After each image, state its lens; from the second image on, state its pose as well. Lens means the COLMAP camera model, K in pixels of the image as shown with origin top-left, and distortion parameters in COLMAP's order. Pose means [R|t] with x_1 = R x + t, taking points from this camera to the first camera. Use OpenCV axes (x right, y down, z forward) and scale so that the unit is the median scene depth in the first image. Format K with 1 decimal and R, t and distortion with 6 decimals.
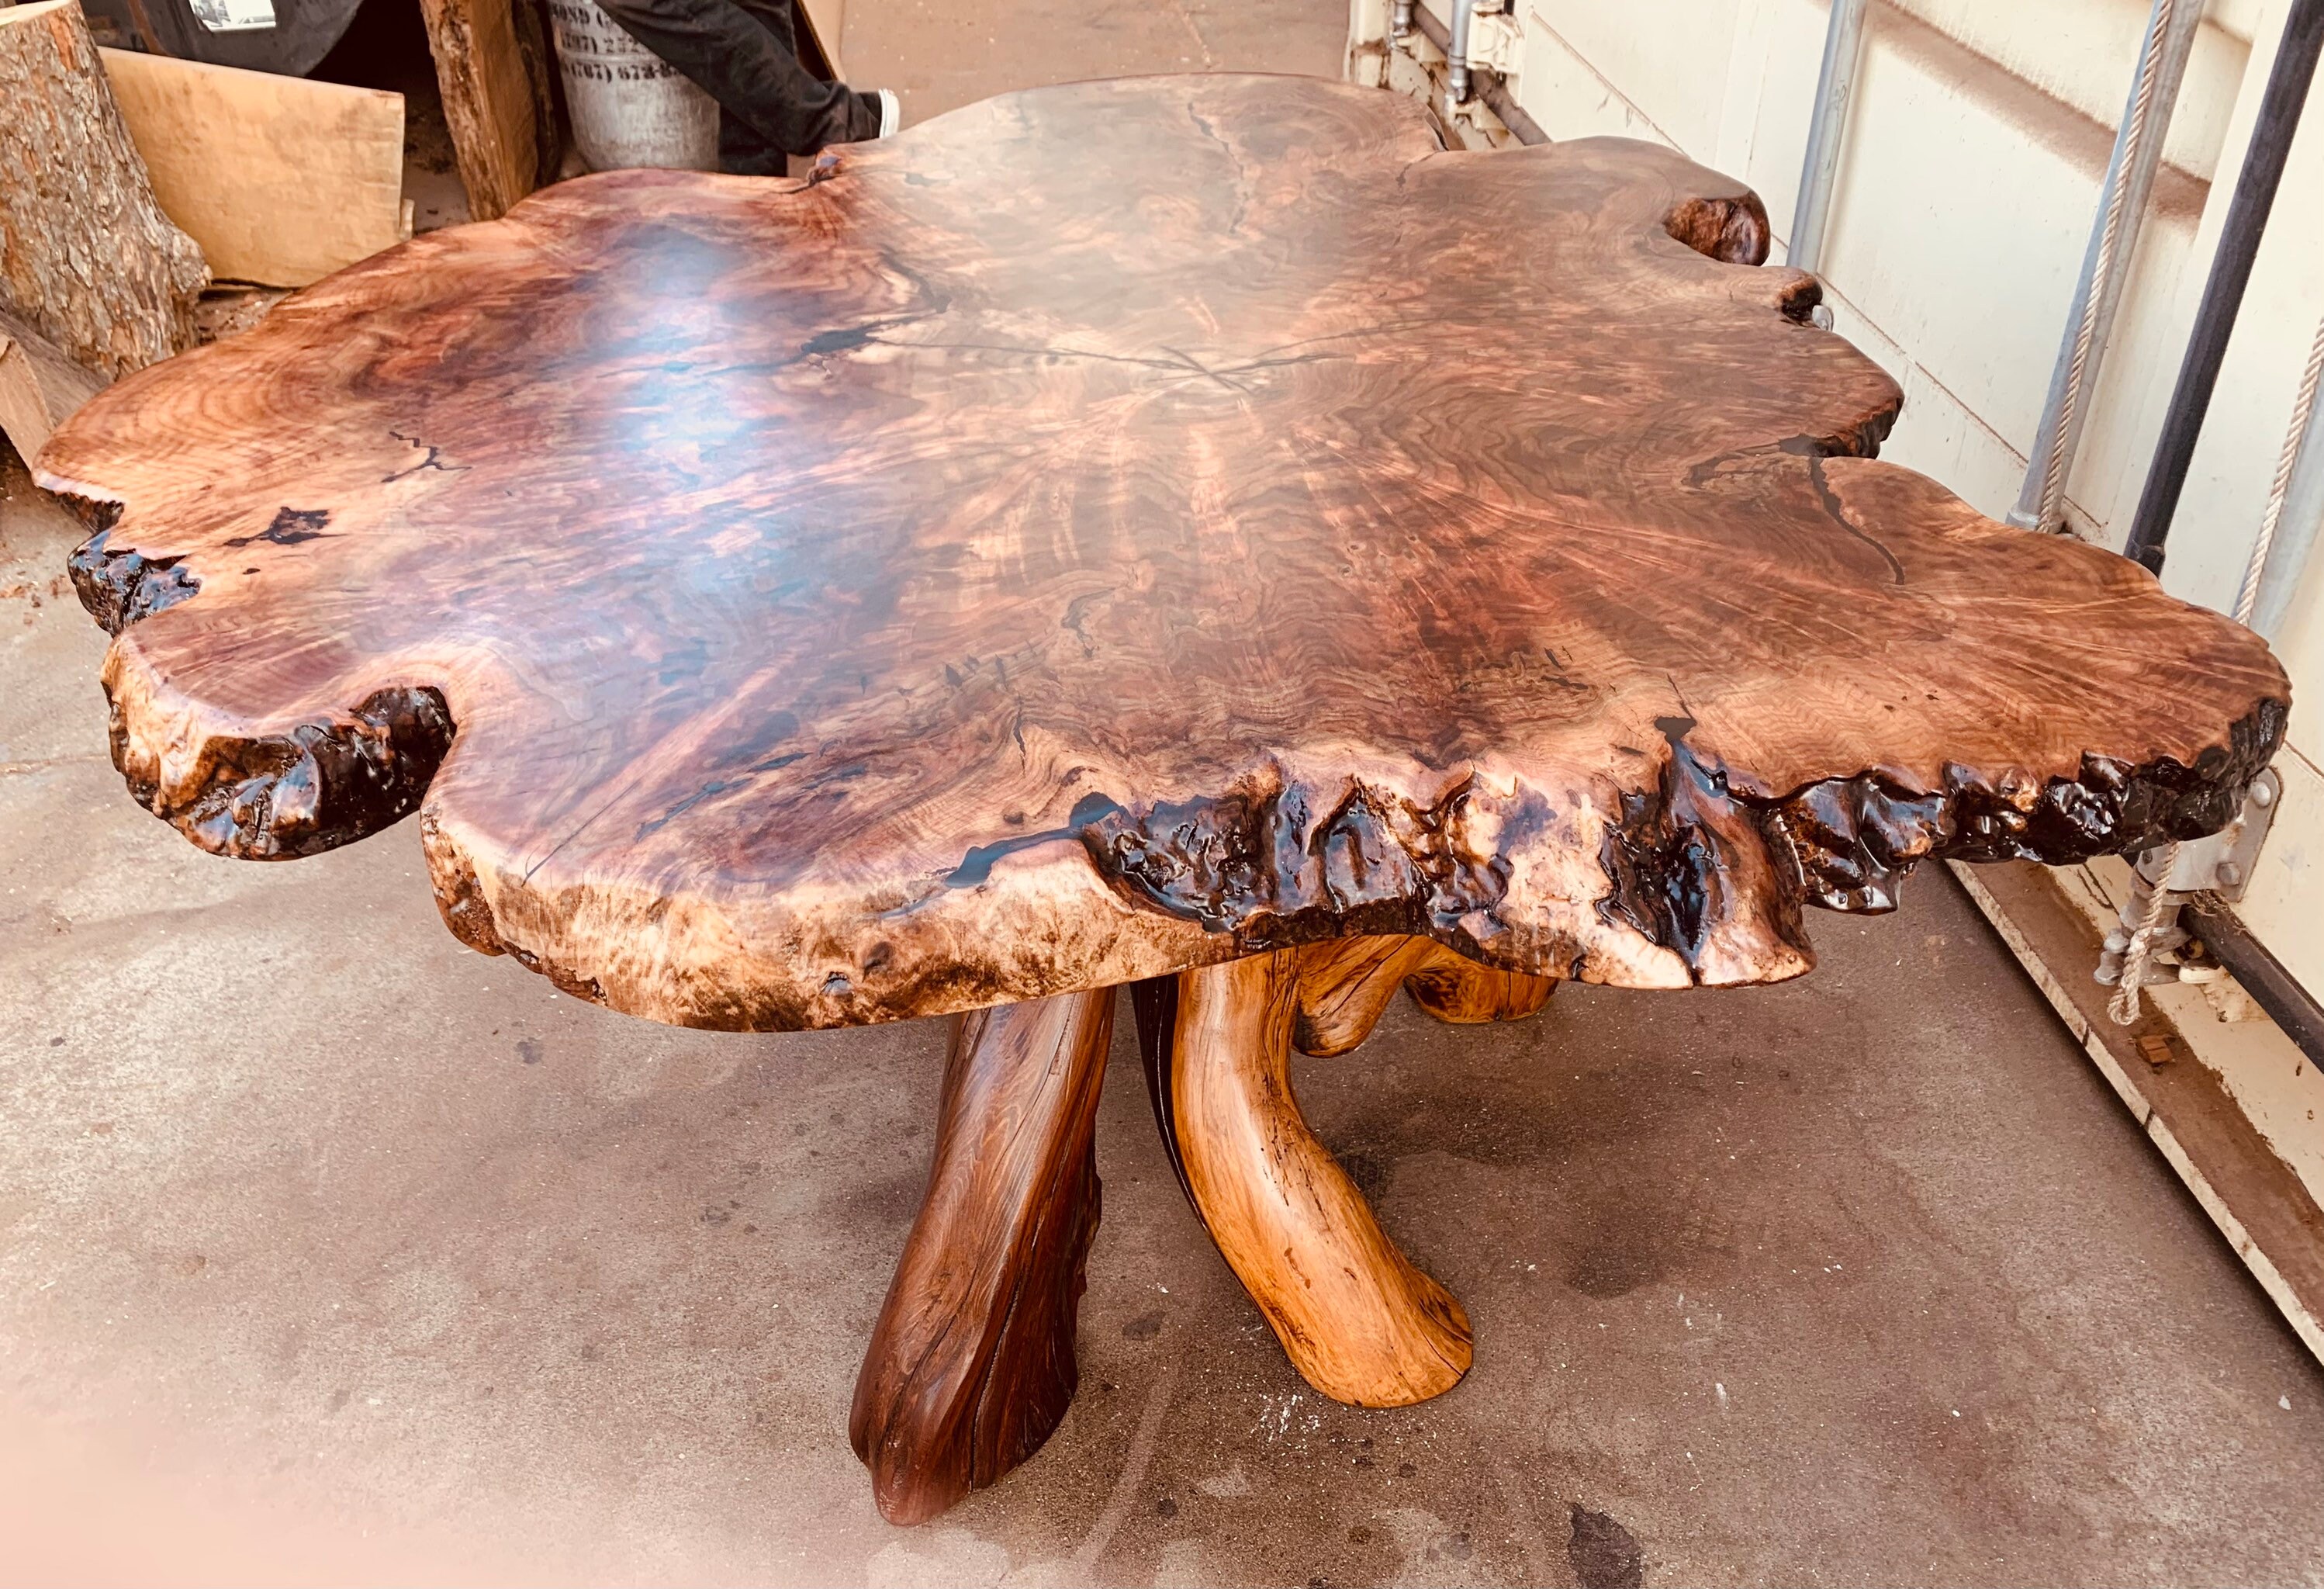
lens RADIAL K [[1881.7, 0, 1118.7], [0, 1881.7, 720.1], [0, 0, 1]] dist [0.004467, -0.023668]
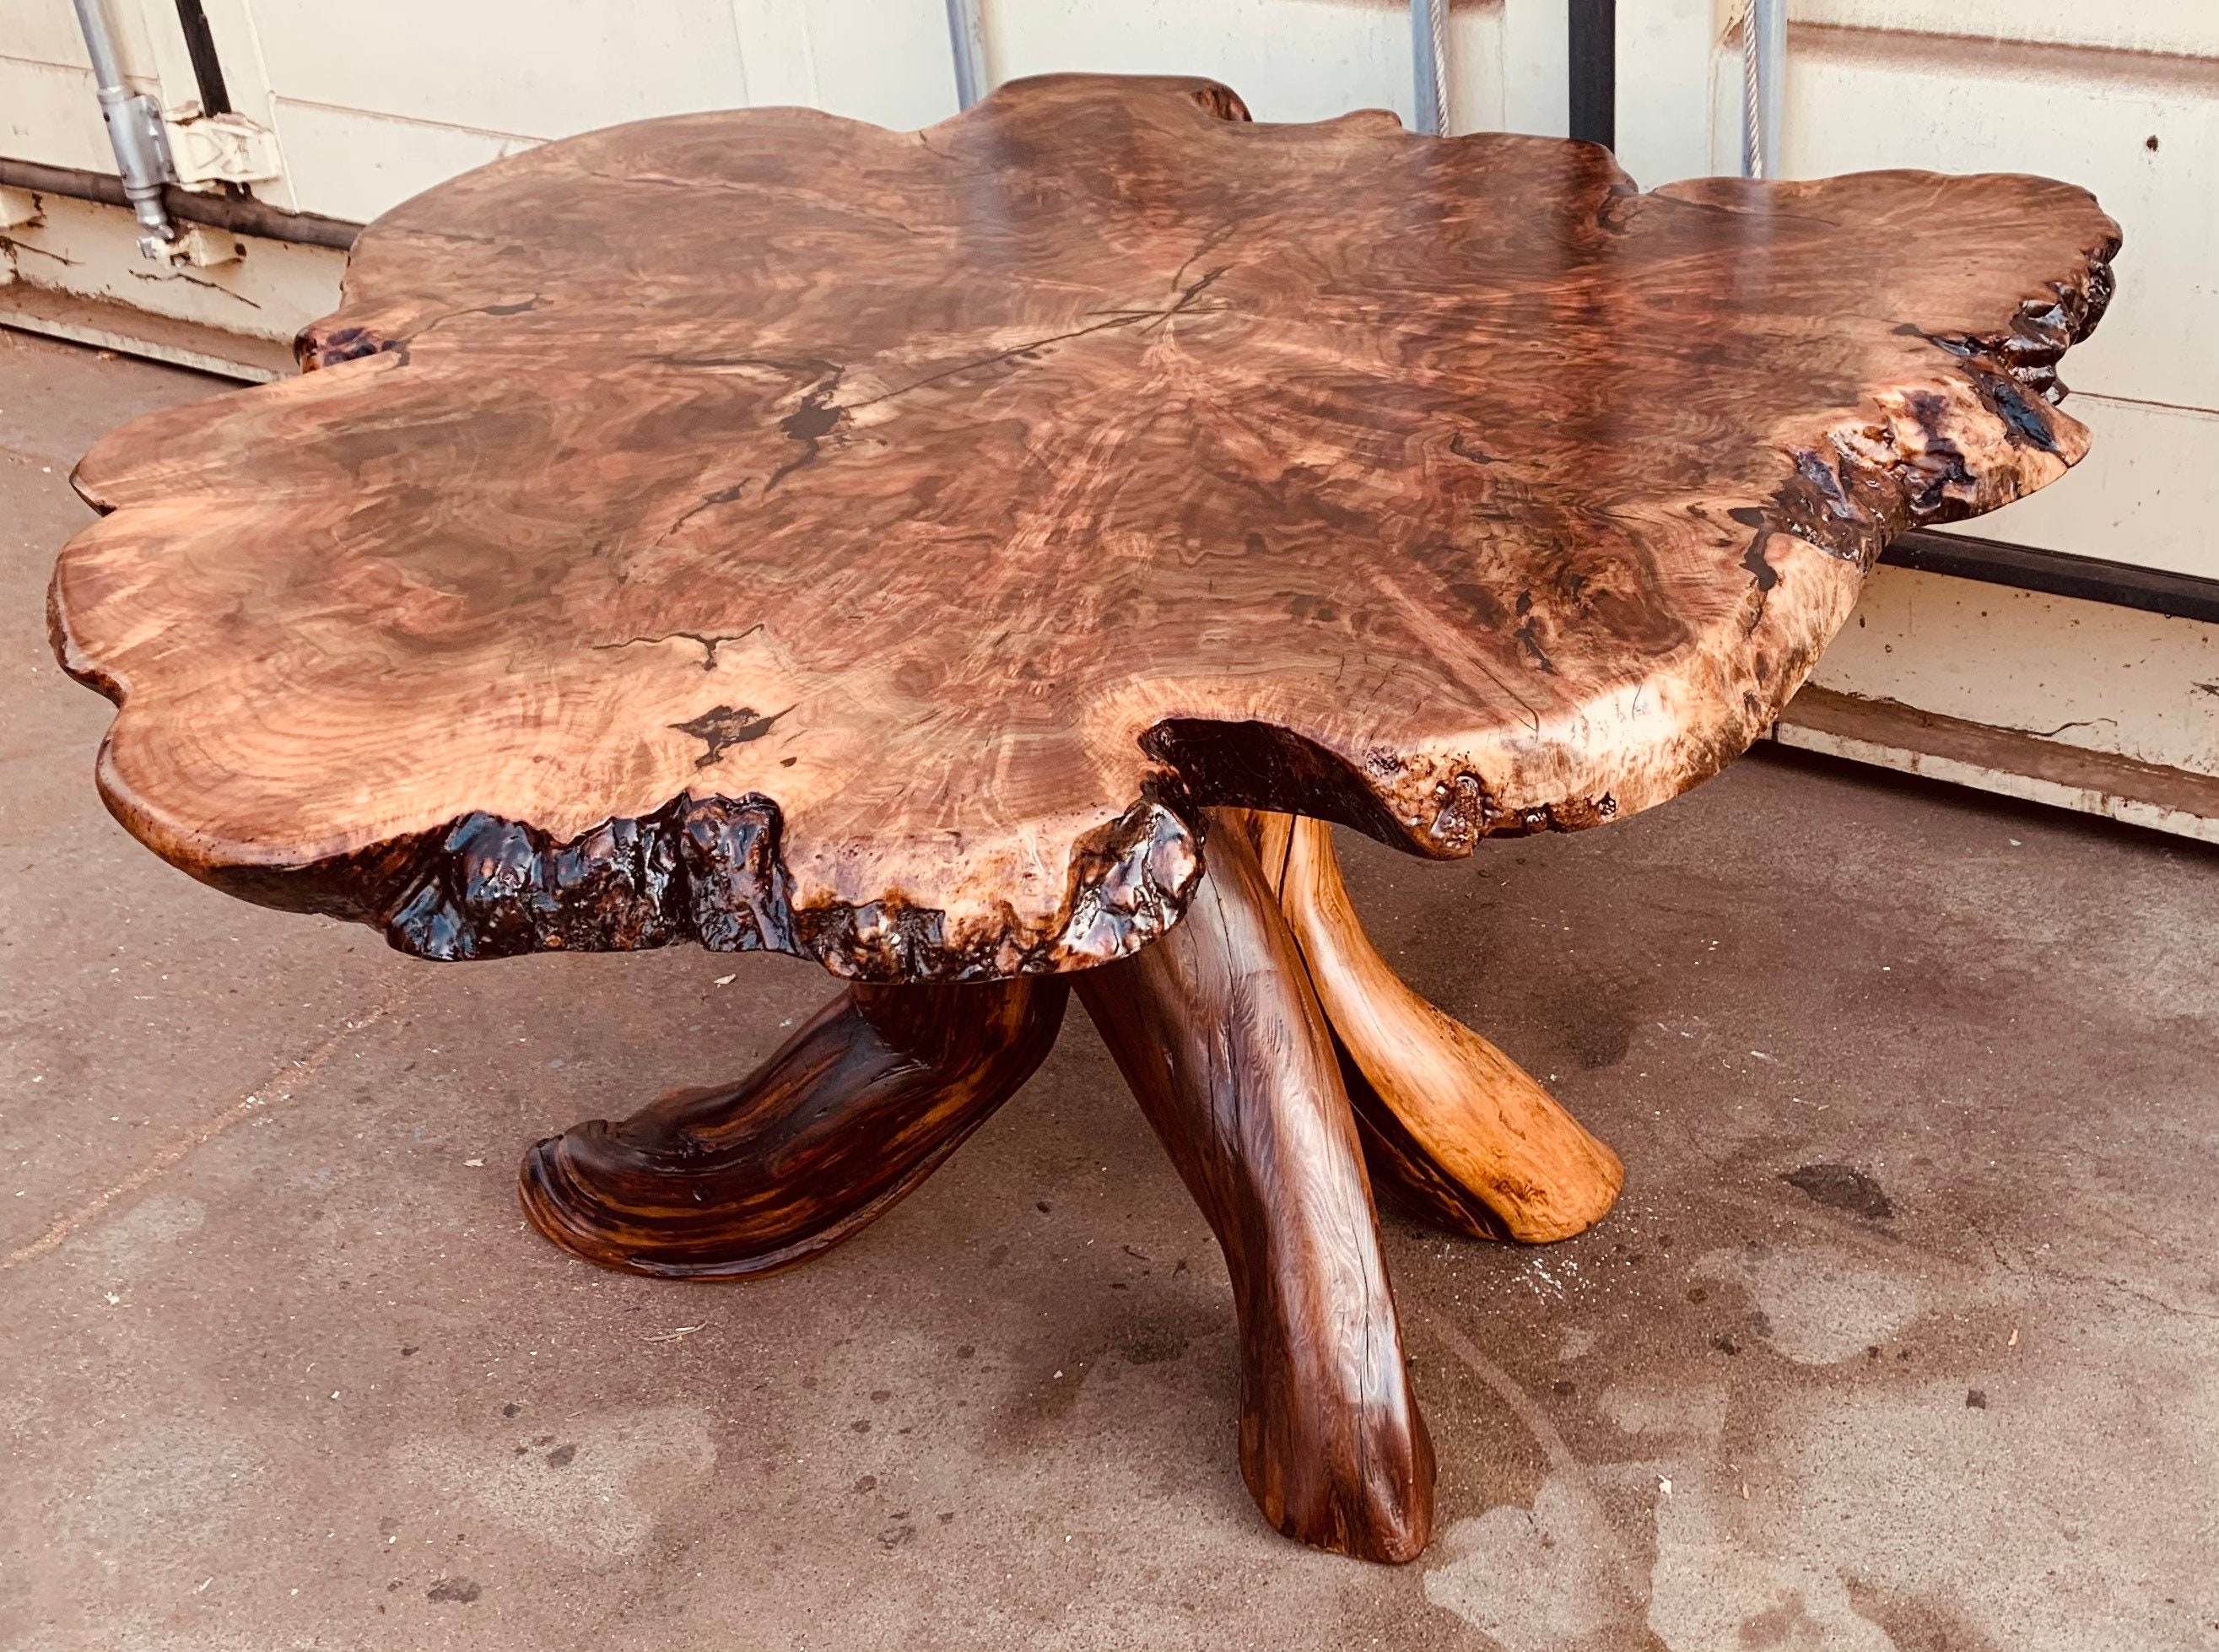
lens RADIAL K [[2621.0, 0, 1116.2], [0, 2621.0, 829.0], [0, 0, 1]] dist [0.011317, 0.000000]
pose [[0.667548, -0.410028, 0.621496, -0.937402], [0.466181, 0.881017, 0.080521, -0.066244], [-0.580565, 0.235978, 0.779268, -0.008535]]
